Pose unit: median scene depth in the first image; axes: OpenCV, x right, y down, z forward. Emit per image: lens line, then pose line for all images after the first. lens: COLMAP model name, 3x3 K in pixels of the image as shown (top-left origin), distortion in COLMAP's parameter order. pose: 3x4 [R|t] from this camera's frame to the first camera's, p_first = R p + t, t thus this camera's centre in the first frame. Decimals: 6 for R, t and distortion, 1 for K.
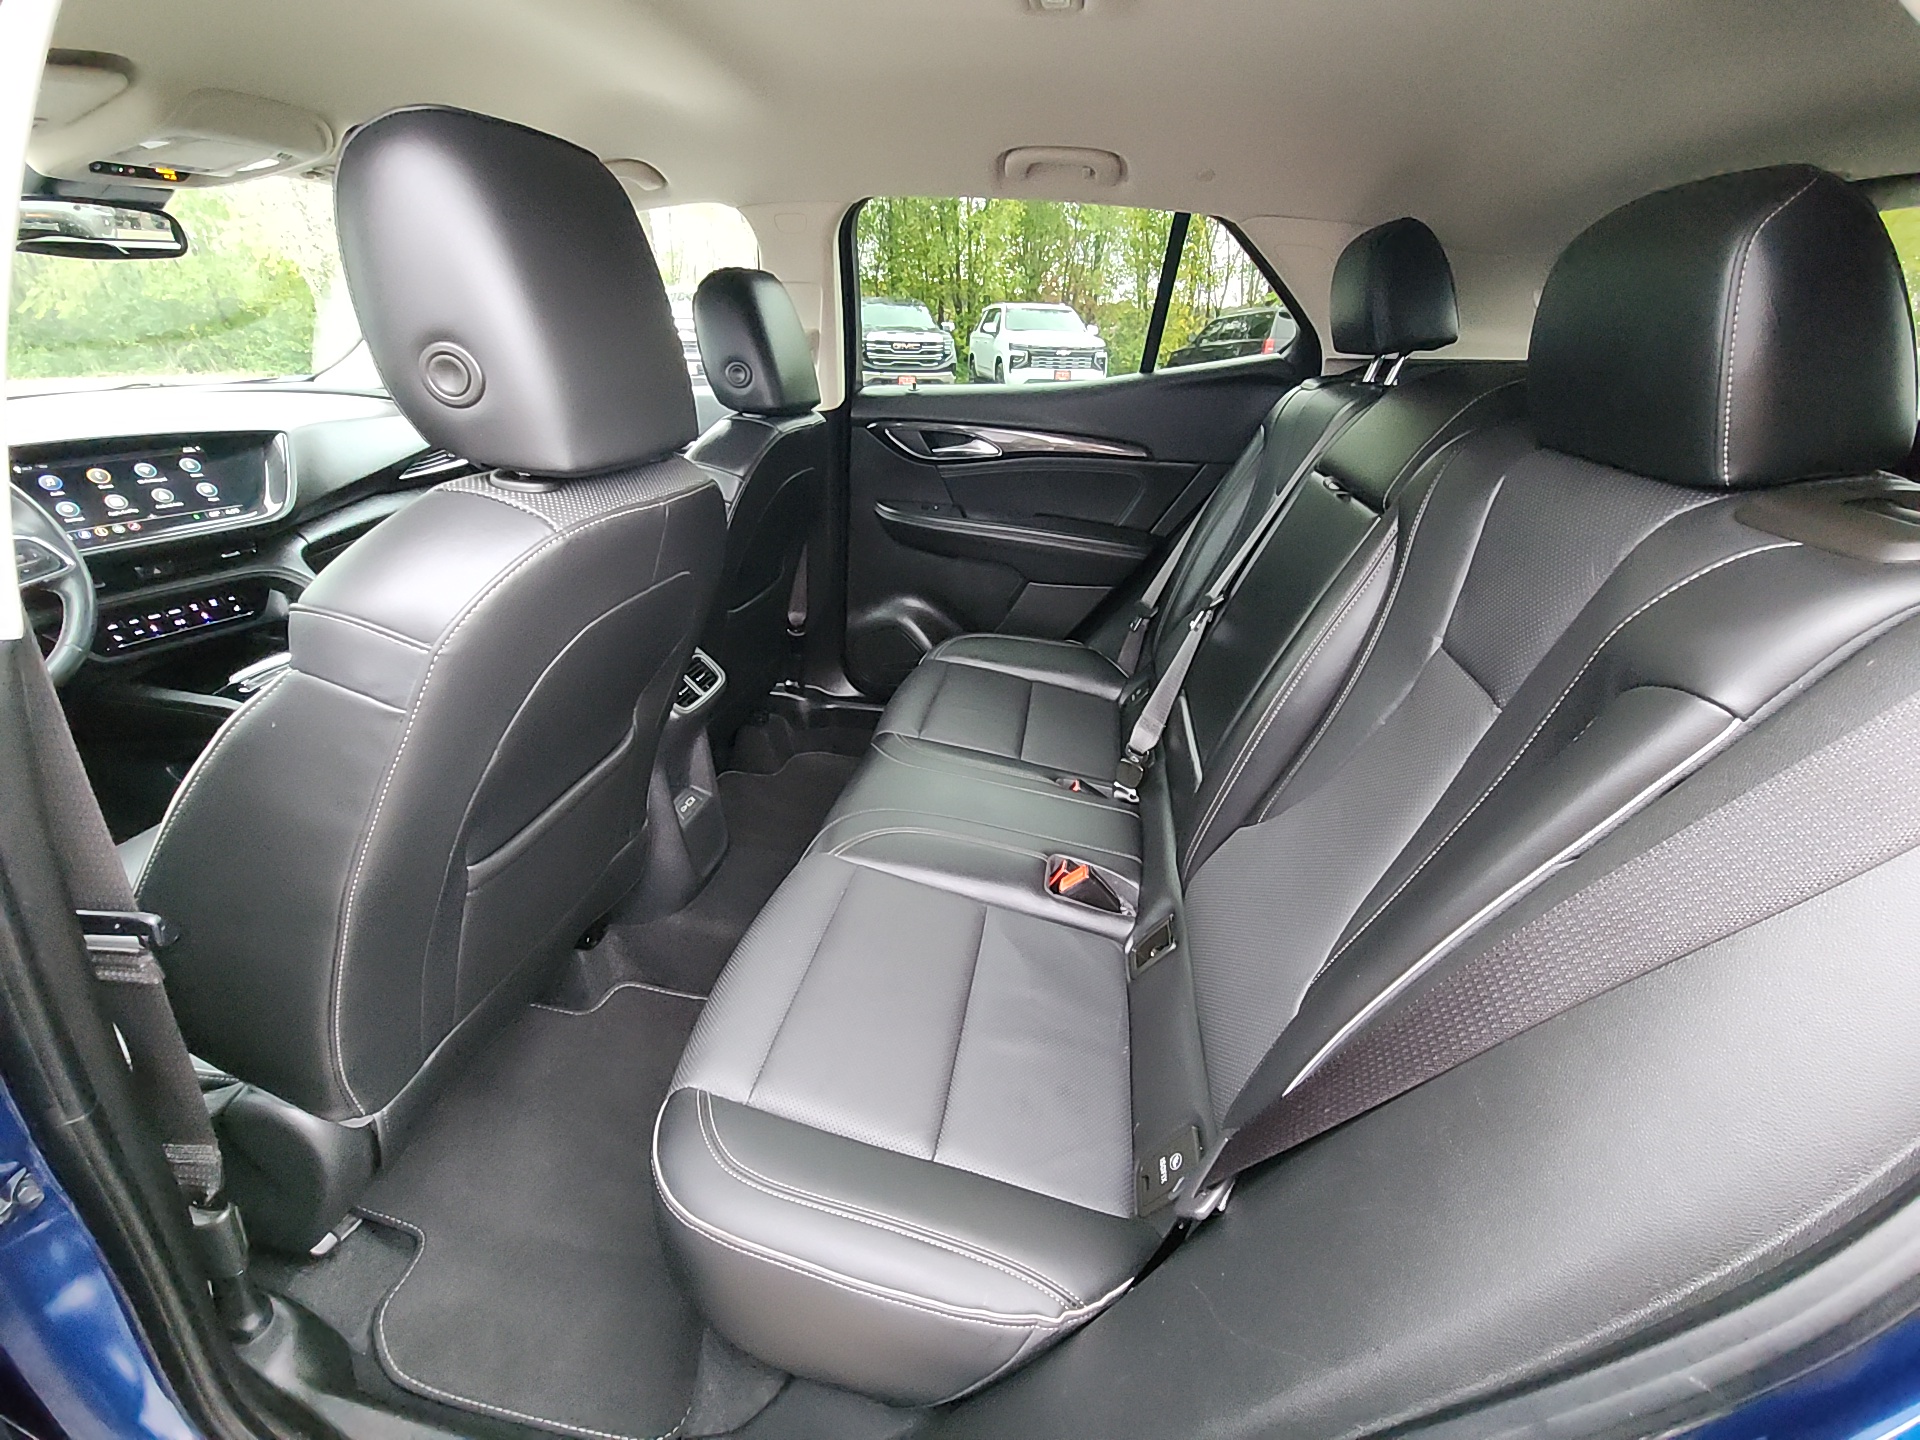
lens RADIAL K [[773.3, 0, 946.0], [0, 773.3, 702.3], [0, 0, 1]] dist [0.016260, -0.011038]
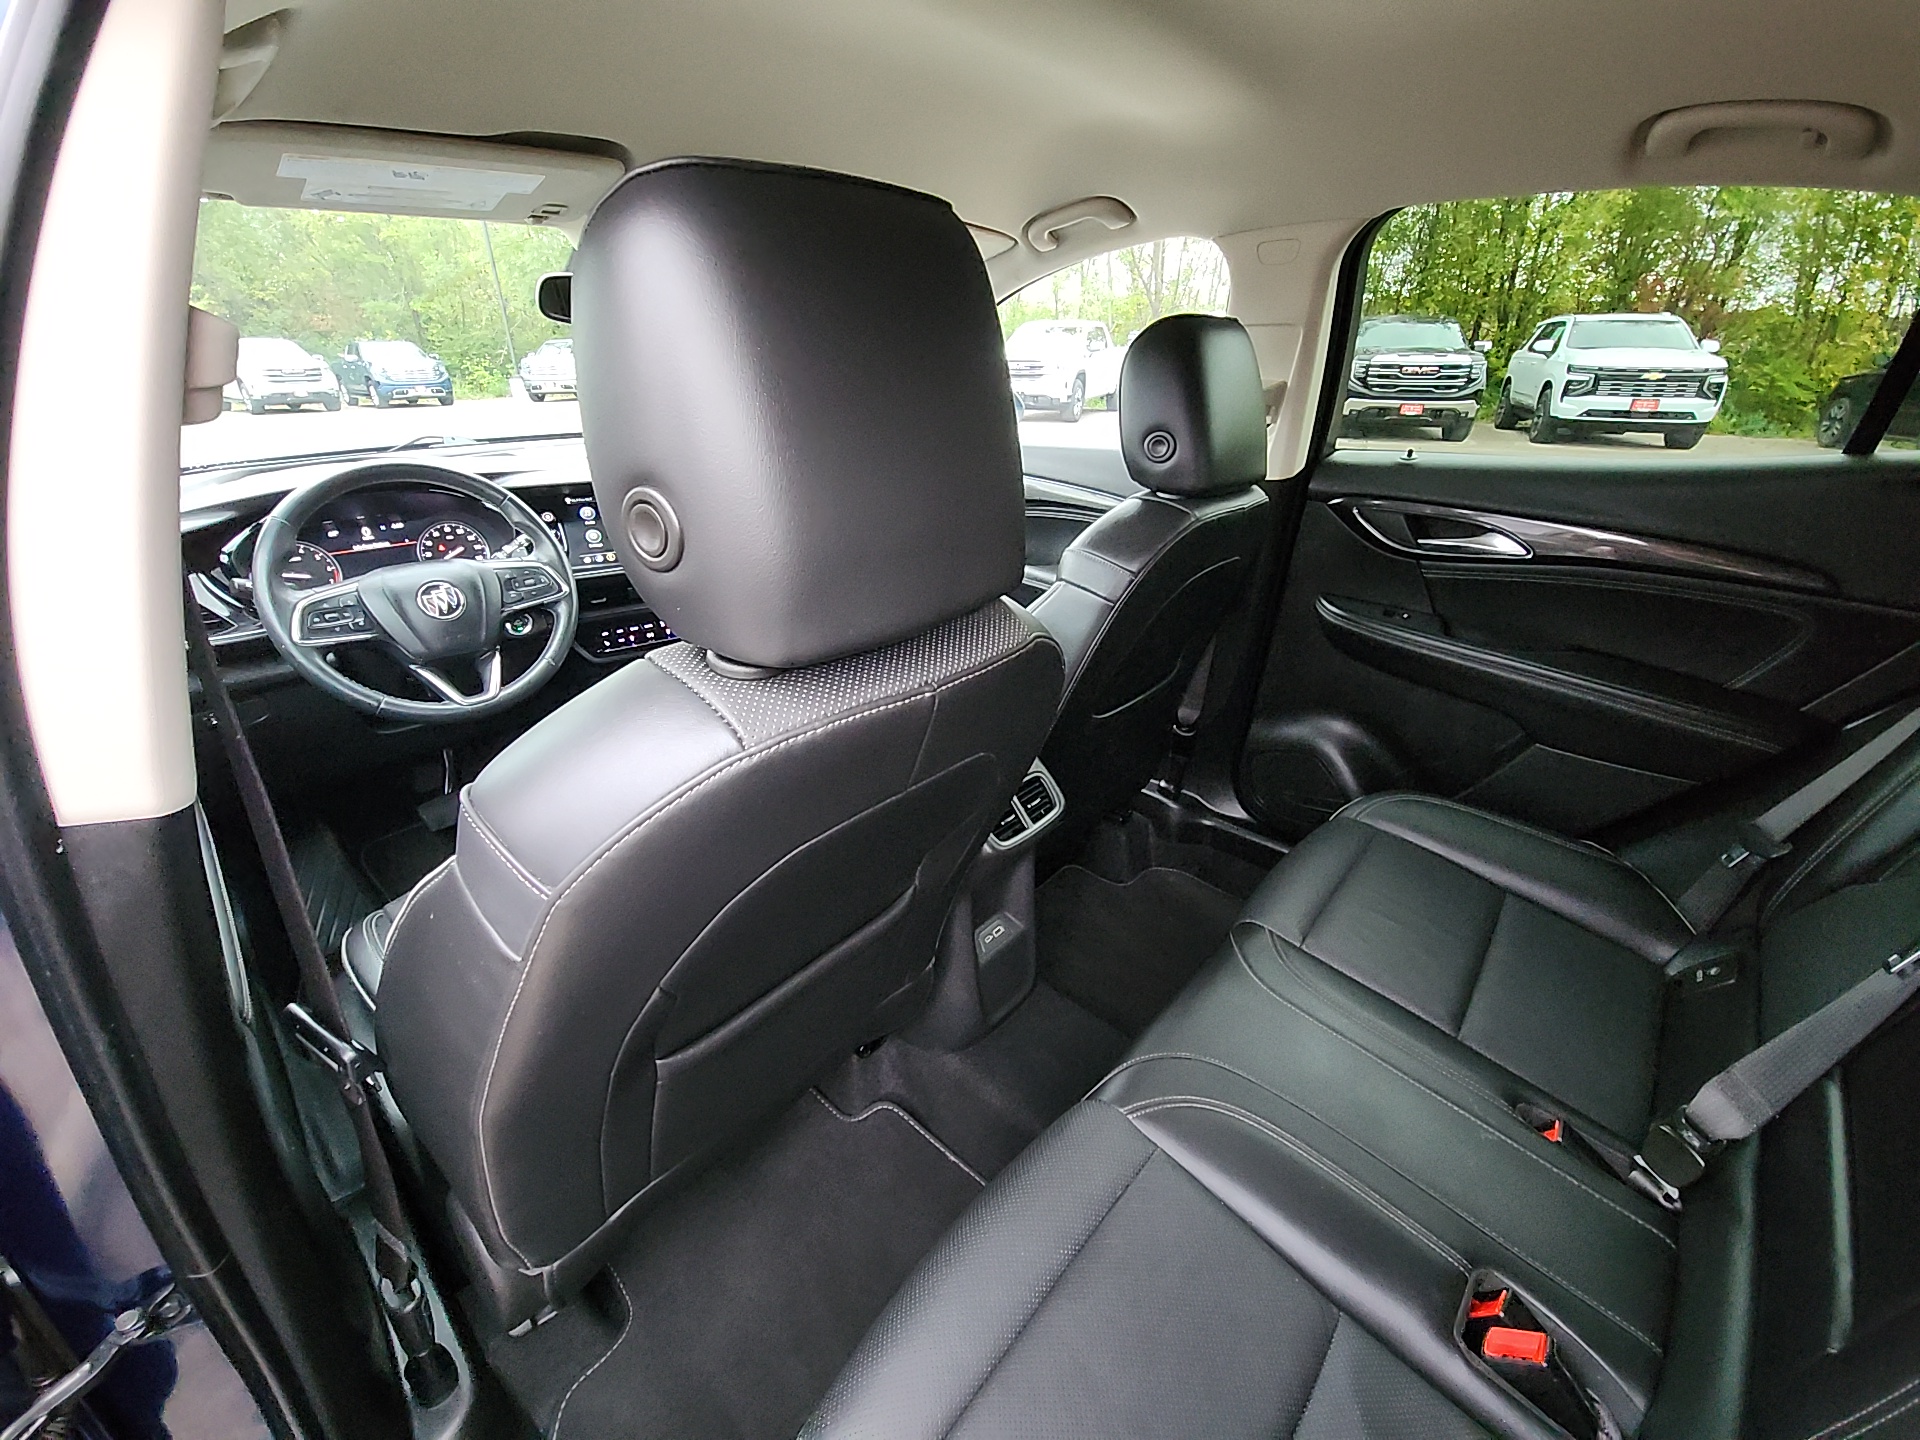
lens RADIAL K [[773.3, 0, 950.5], [0, 773.3, 705.0], [0, 0, 1]] dist [0.016260, -0.011038]
pose [[0.850616, 0.200383, -0.486105, -0.004824], [-0.211120, 0.976894, 0.033266, -0.103953], [0.481539, 0.074331, 0.873267, 0.155368]]
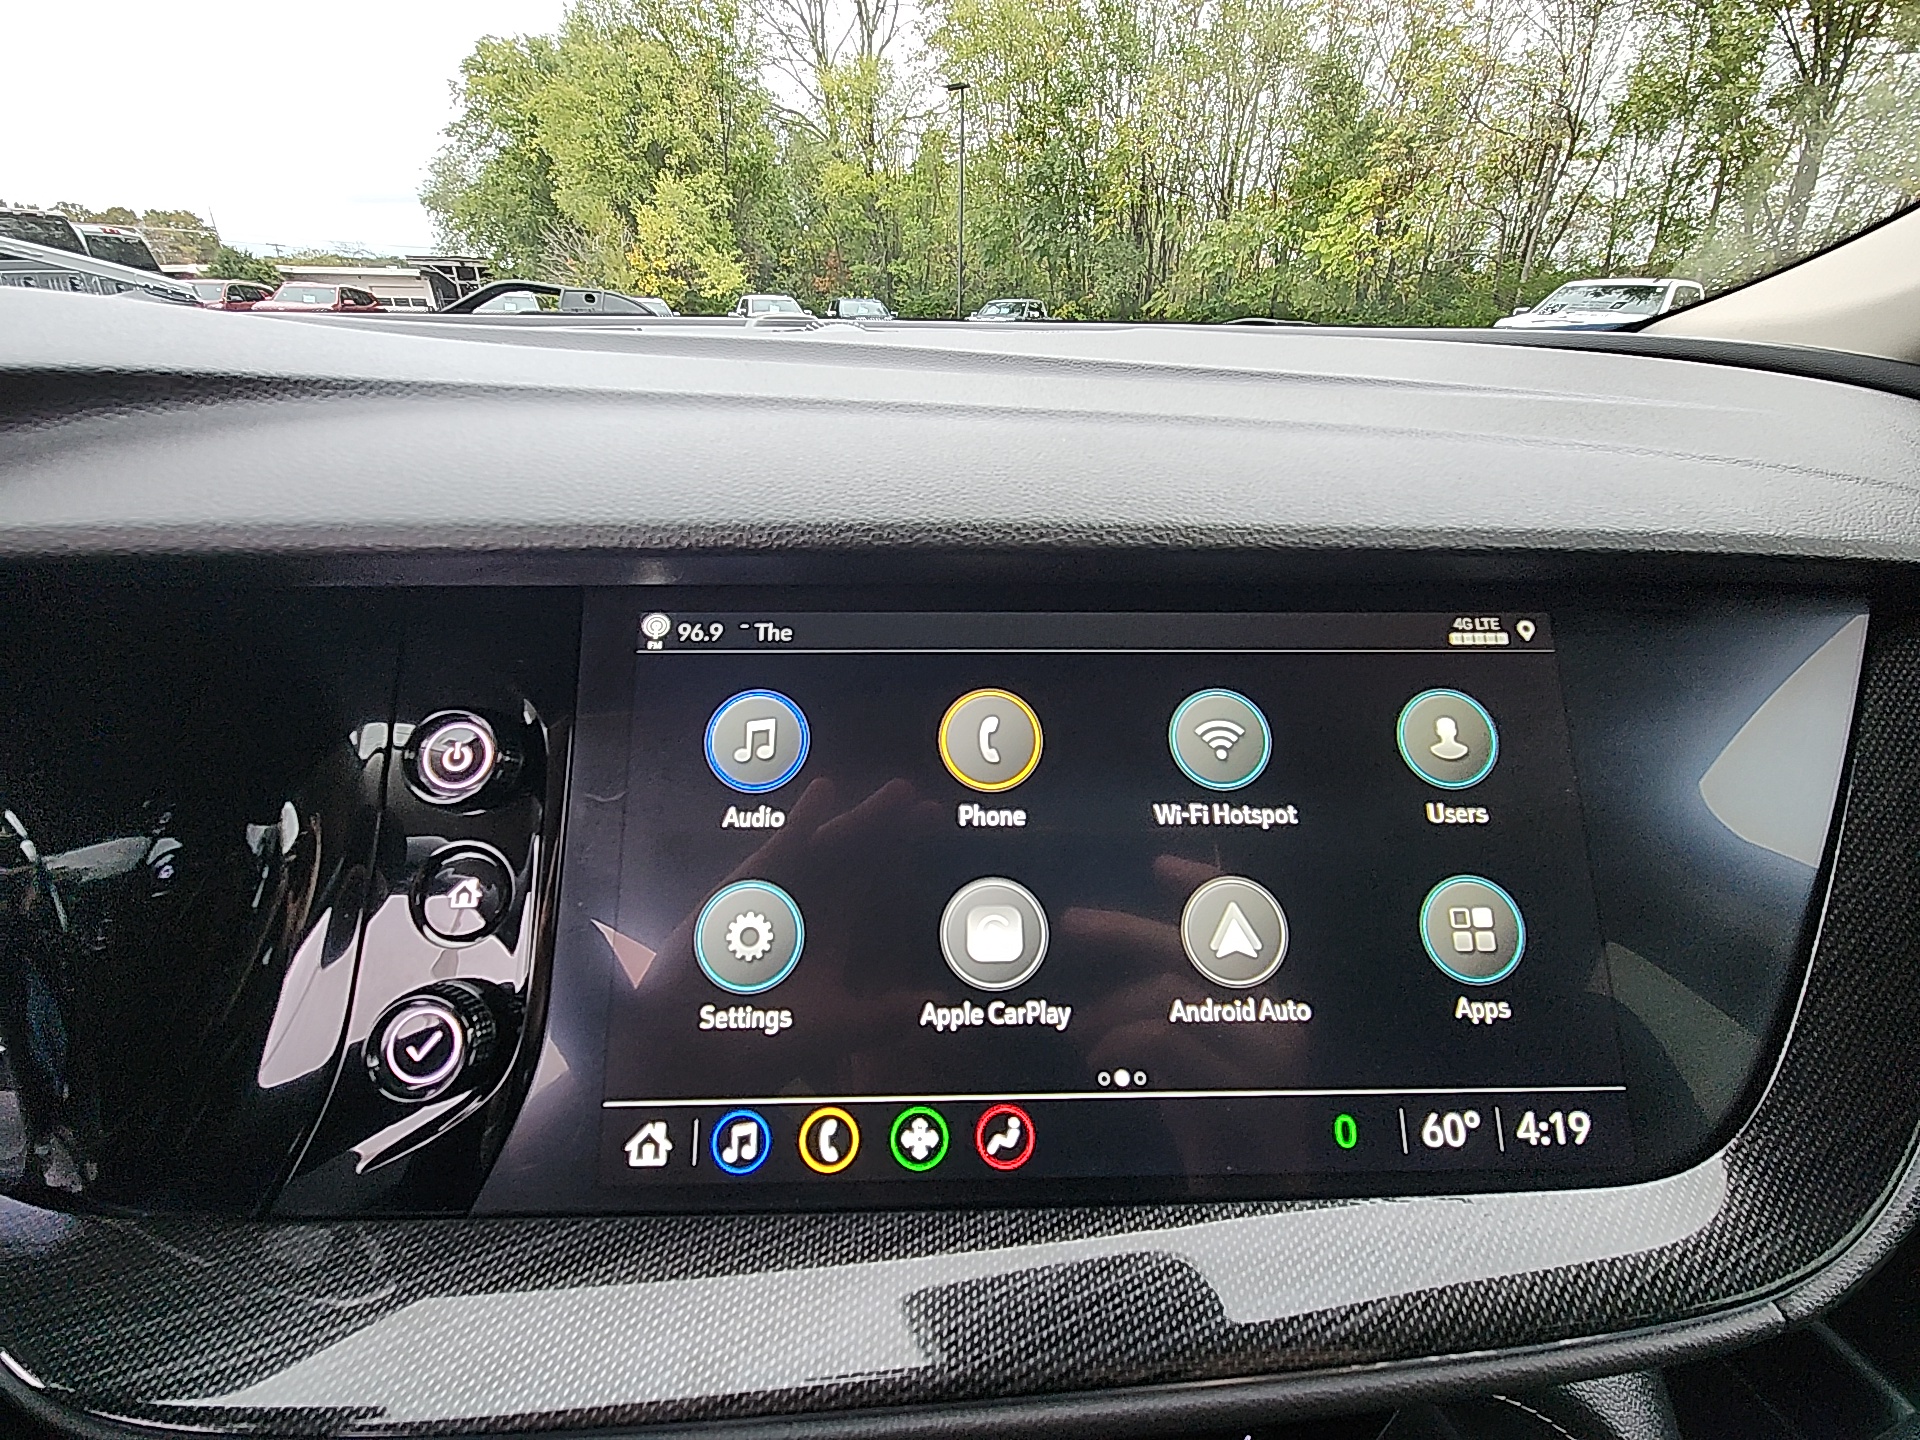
lens RADIAL K [[773.3, 0, 949.0], [0, 773.3, 702.2], [0, 0, 1]] dist [0.016260, -0.011038]
pose [[0.504630, 0.377630, -0.776366, -0.705082], [-0.381131, 0.904334, 0.192144, -0.236174], [0.774653, 0.198936, 0.600280, 0.647635]]
